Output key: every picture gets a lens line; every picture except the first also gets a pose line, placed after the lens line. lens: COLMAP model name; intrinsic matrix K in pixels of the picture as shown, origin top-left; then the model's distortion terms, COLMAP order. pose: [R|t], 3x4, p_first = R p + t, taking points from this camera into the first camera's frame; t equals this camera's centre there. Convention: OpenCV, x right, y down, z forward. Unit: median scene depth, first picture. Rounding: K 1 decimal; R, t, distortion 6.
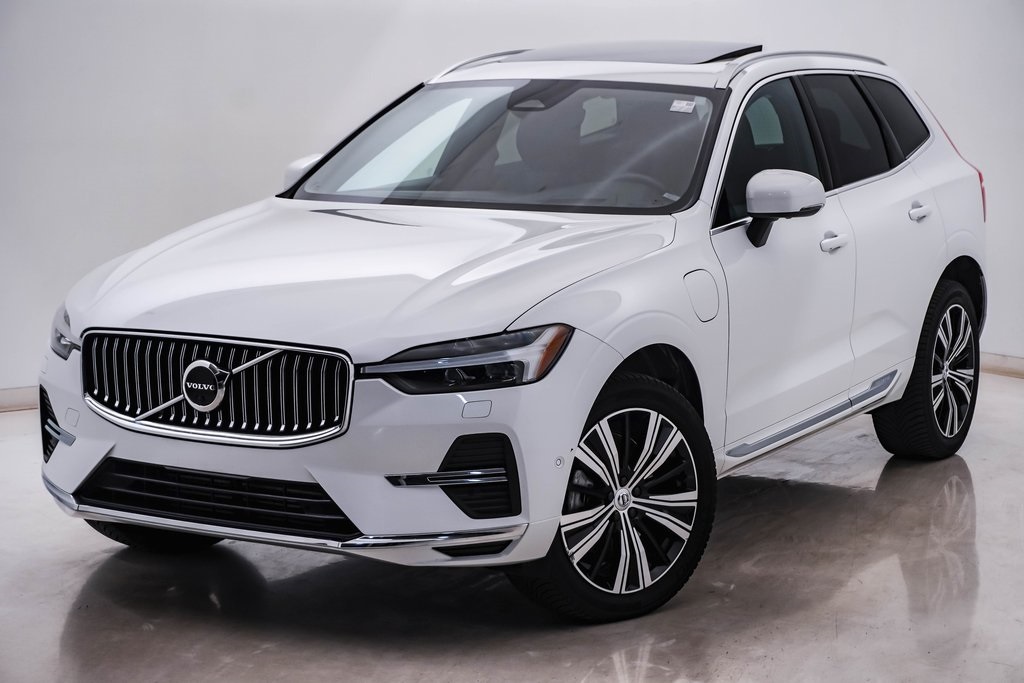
lens RADIAL K [[2188.6, 0, 512.0], [0, 2188.6, 341.5], [0, 0, 1]] dist [0.001284, 0.360670]
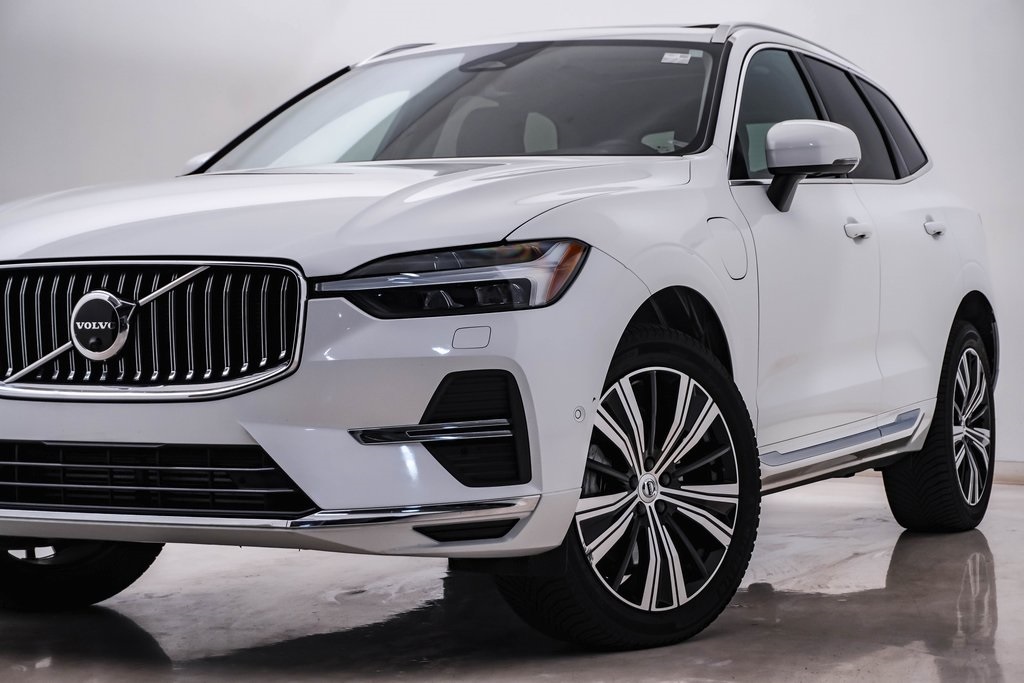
lens RADIAL K [[2188.6, 0, 512.0], [0, 2188.6, 341.5], [0, 0, 1]] dist [0.001284, 0.360670]
pose [[0.997172, -0.013379, 0.073959, -0.055678], [0.022688, 0.991707, -0.126502, 0.122950], [-0.071653, 0.127822, 0.989205, 0.250779]]
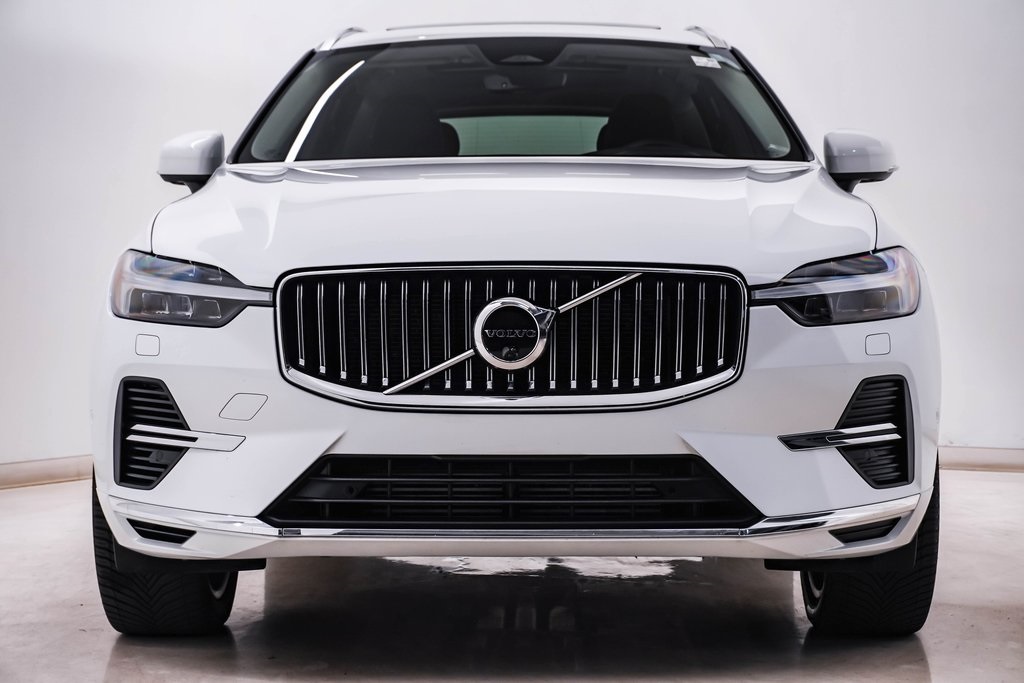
lens RADIAL K [[2188.6, 0, 512.0], [0, 2188.6, 341.5], [0, 0, 1]] dist [0.001284, 0.360670]
pose [[0.879915, -0.020960, 0.474669, -0.478702], [0.072652, 0.993214, -0.090820, 0.087693], [-0.469544, 0.114399, 0.875466, 0.372659]]
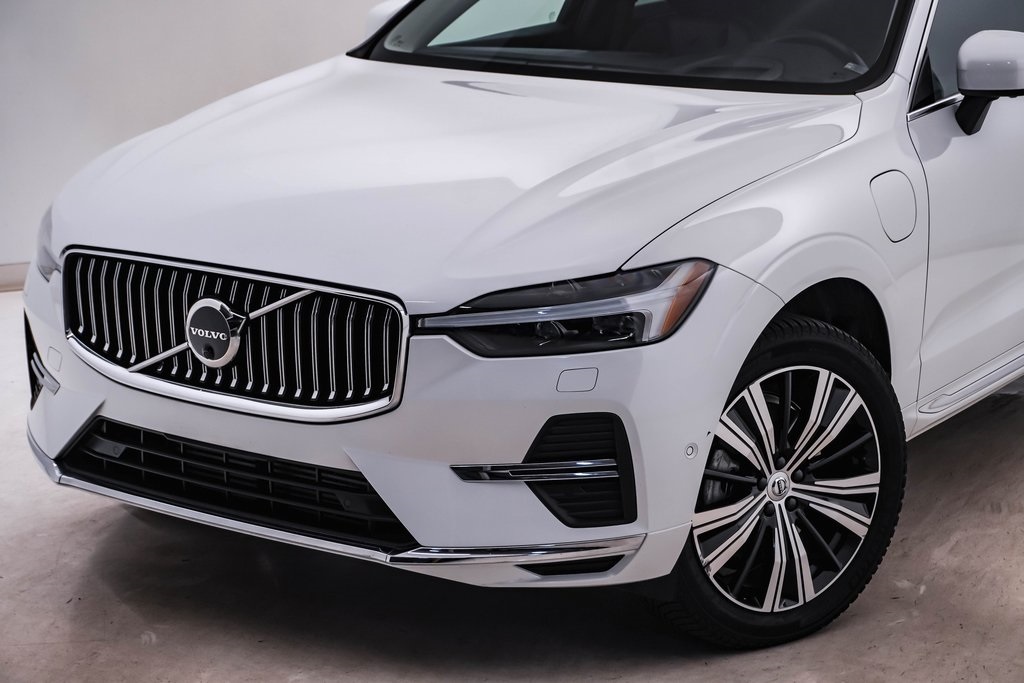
lens RADIAL K [[2188.6, 0, 512.0], [0, 2188.6, 341.5], [0, 0, 1]] dist [0.001284, 0.360670]
pose [[0.996734, 0.022199, -0.077643, 0.017709], [-0.014894, 0.995514, 0.093433, -0.047412], [0.079369, -0.091972, 0.992593, 0.271035]]
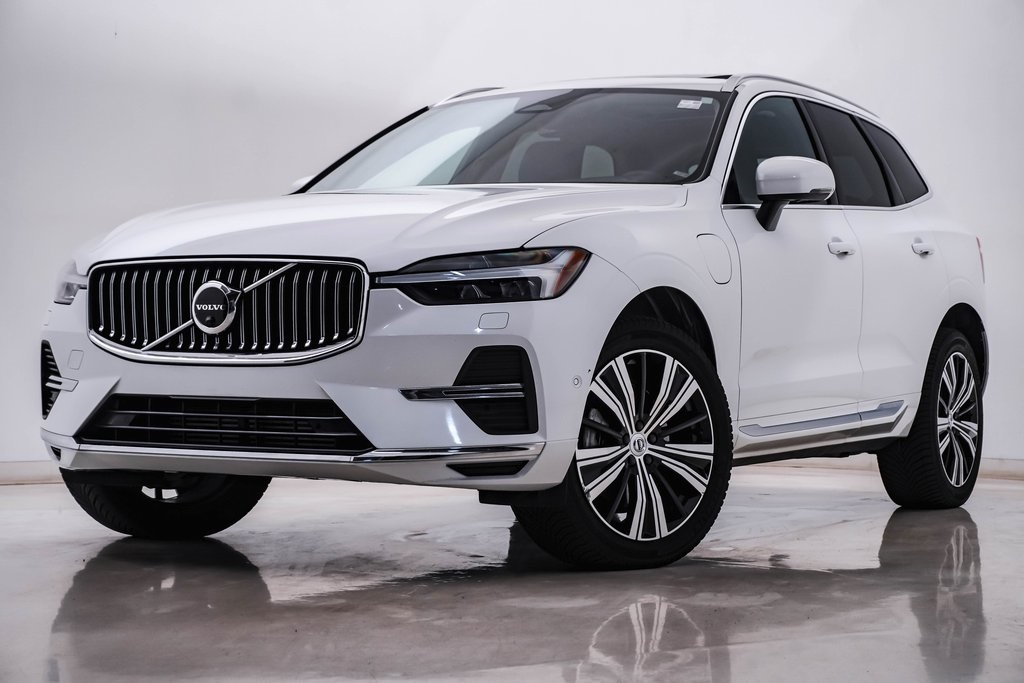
lens RADIAL K [[2188.6, 0, 512.0], [0, 2188.6, 341.5], [0, 0, 1]] dist [0.001284, 0.360670]
pose [[0.999869, 0.005714, 0.015171, -0.021957], [-0.003565, 0.990414, -0.138083, 0.169763], [-0.015814, 0.138011, 0.990304, 0.028623]]
